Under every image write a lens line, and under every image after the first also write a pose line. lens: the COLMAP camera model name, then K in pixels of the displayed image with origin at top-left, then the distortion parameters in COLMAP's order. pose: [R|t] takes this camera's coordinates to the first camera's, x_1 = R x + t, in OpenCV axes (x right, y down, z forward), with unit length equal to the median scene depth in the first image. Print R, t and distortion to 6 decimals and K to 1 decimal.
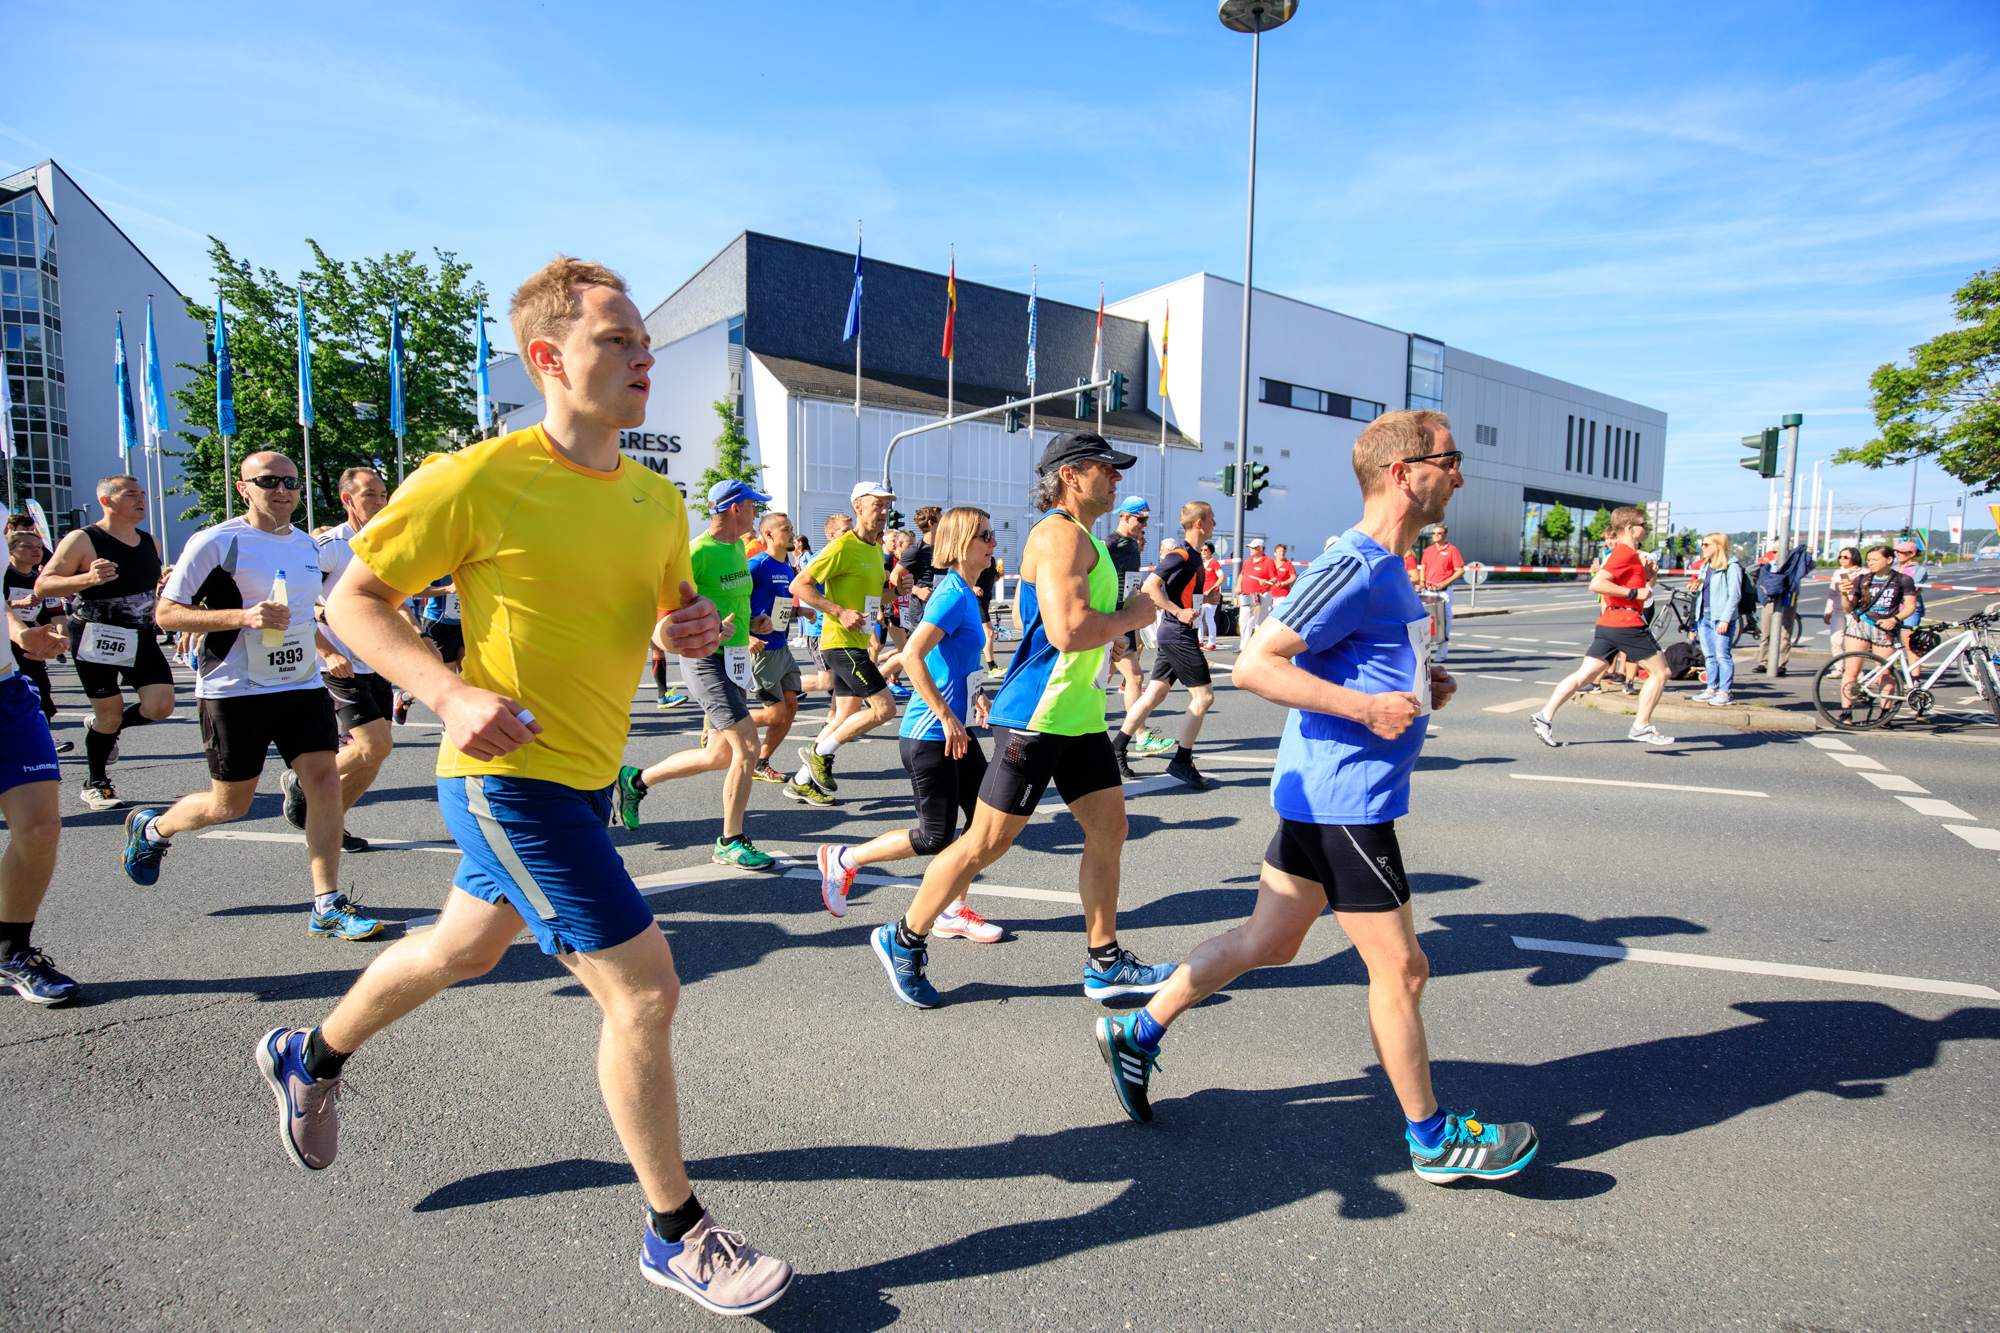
lens RADIAL K [[938.5, 0, 1000.0], [0, 938.5, 666.5], [0, 0, 1]] dist [-0.033342, 0.007369]
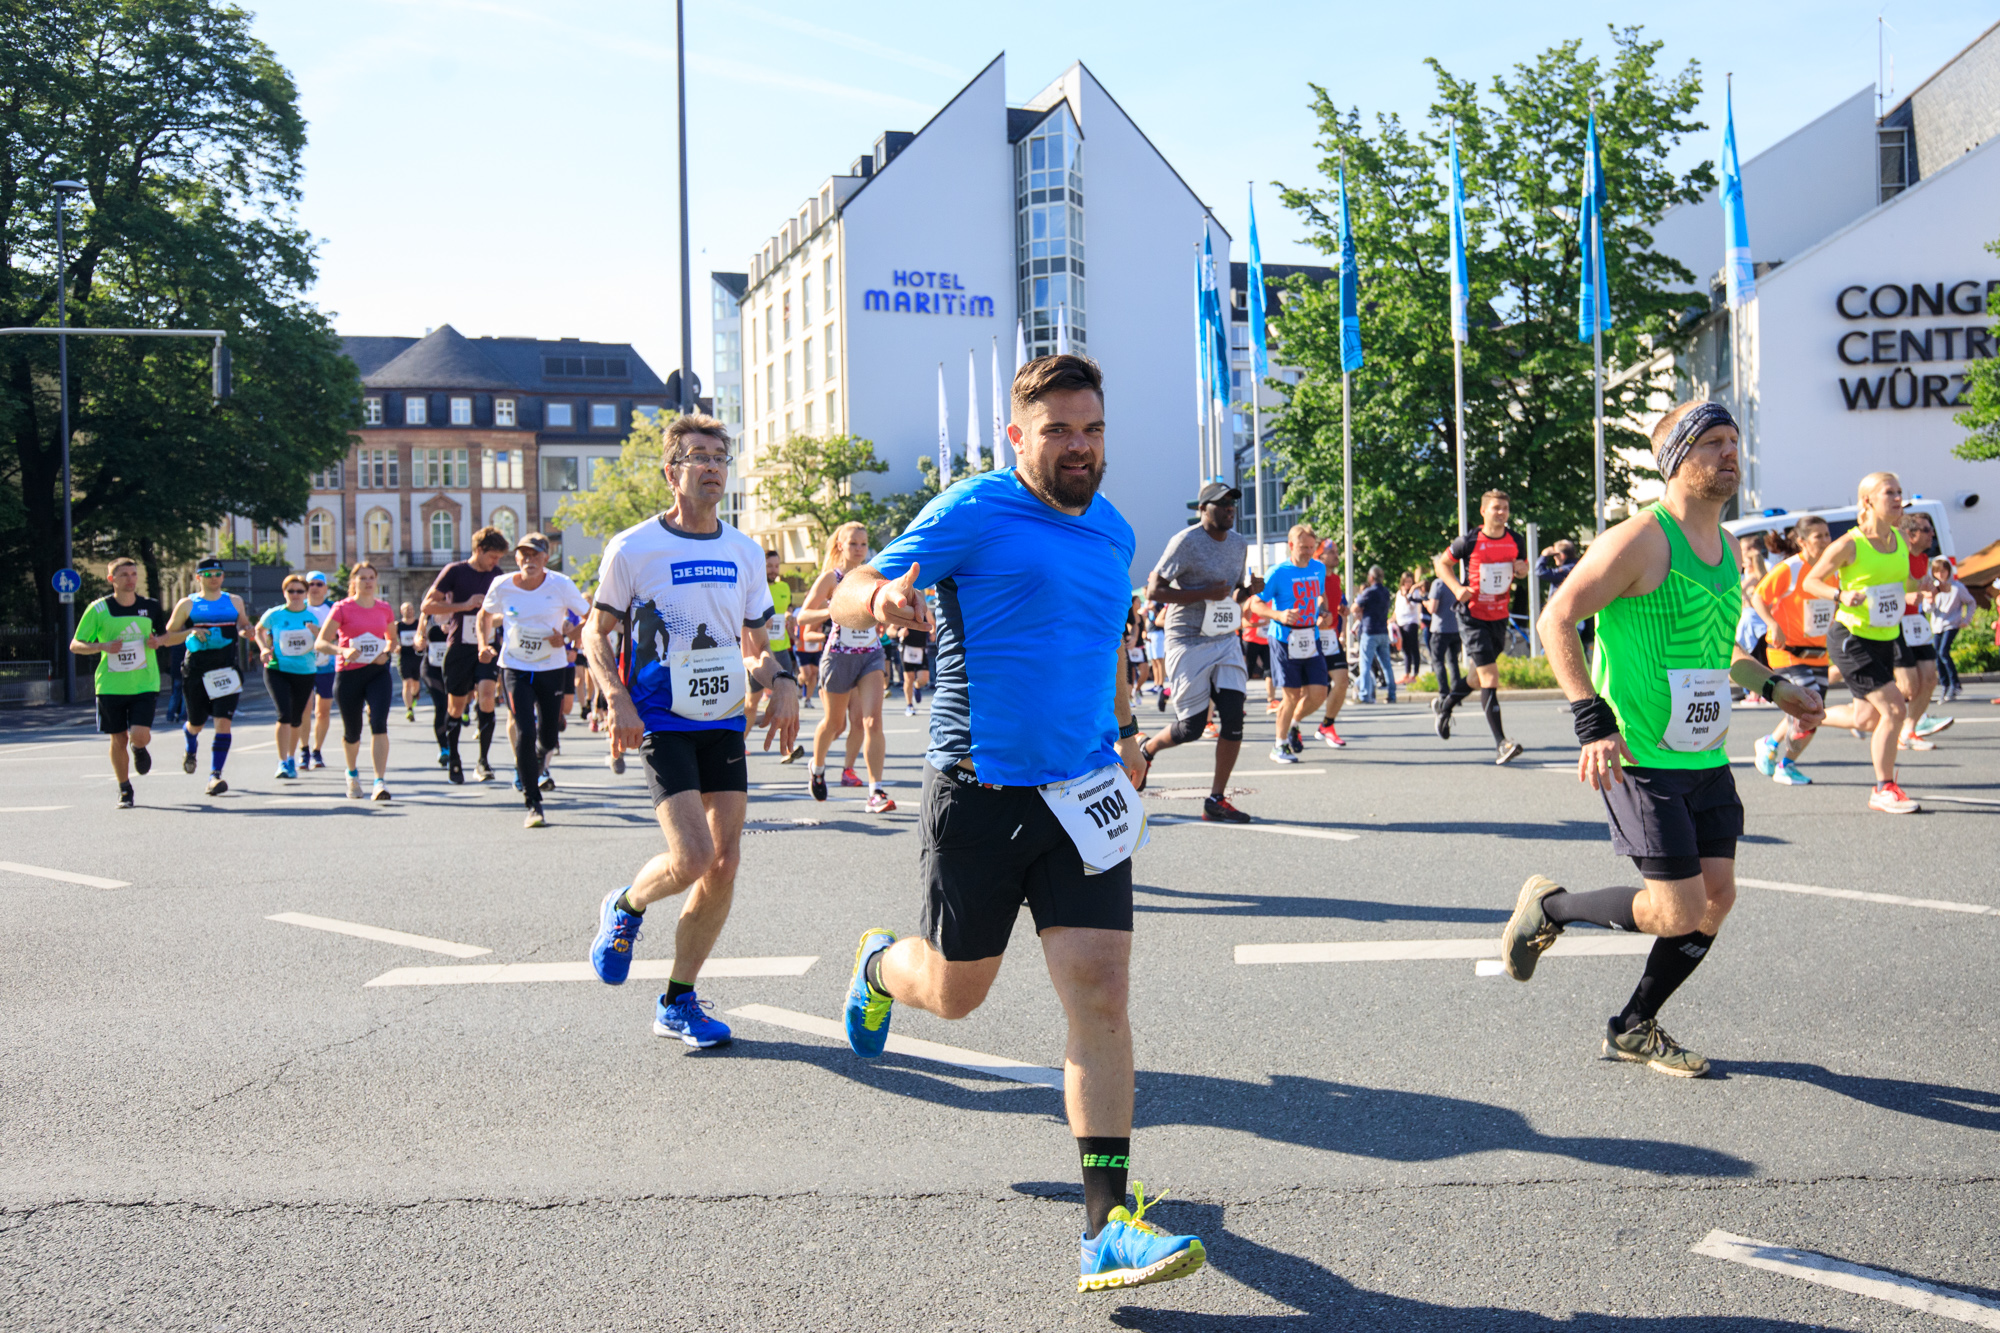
lens RADIAL K [[1623.7, 0, 1107.9], [0, 1623.7, 588.2], [0, 0, 1]] dist [0.009479, 0.006518]
pose [[0.740079, -0.031056, -0.671803, -0.168773], [-0.028411, 0.996598, -0.077369, -0.005134], [0.671920, 0.076346, 0.736678, 0.046439]]
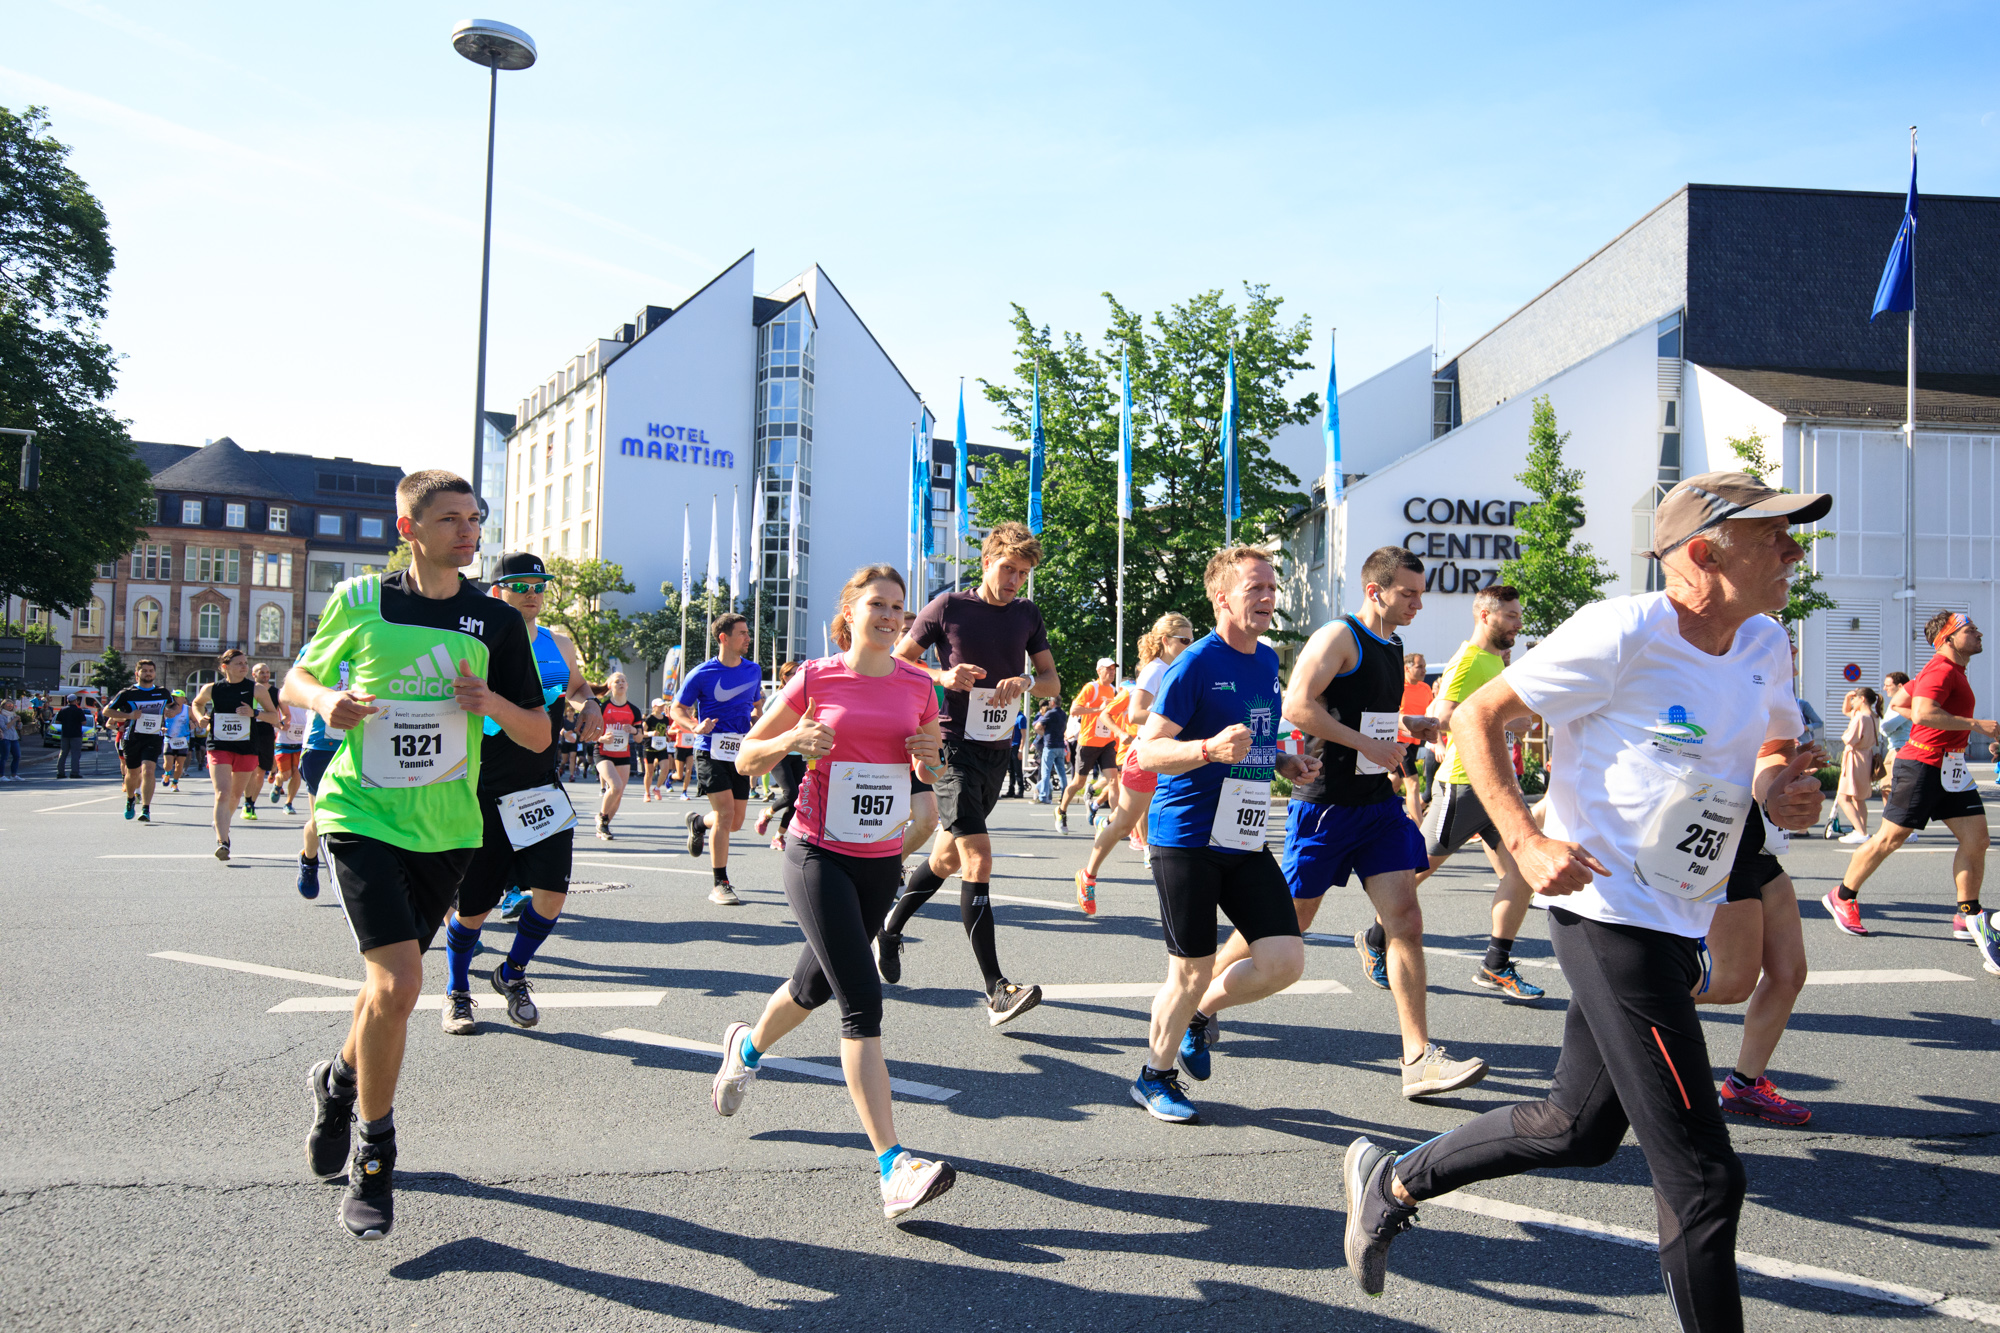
lens RADIAL K [[1341.2, 0, 1048.3], [0, 1341.2, 668.0], [0, 0, 1]] dist [-0.004353, 0.004985]
pose [[0.847255, -0.009386, -0.531104, -0.173725], [-0.060206, 0.991704, -0.113571, -0.003520], [0.527764, 0.128199, 0.839661, 0.030757]]
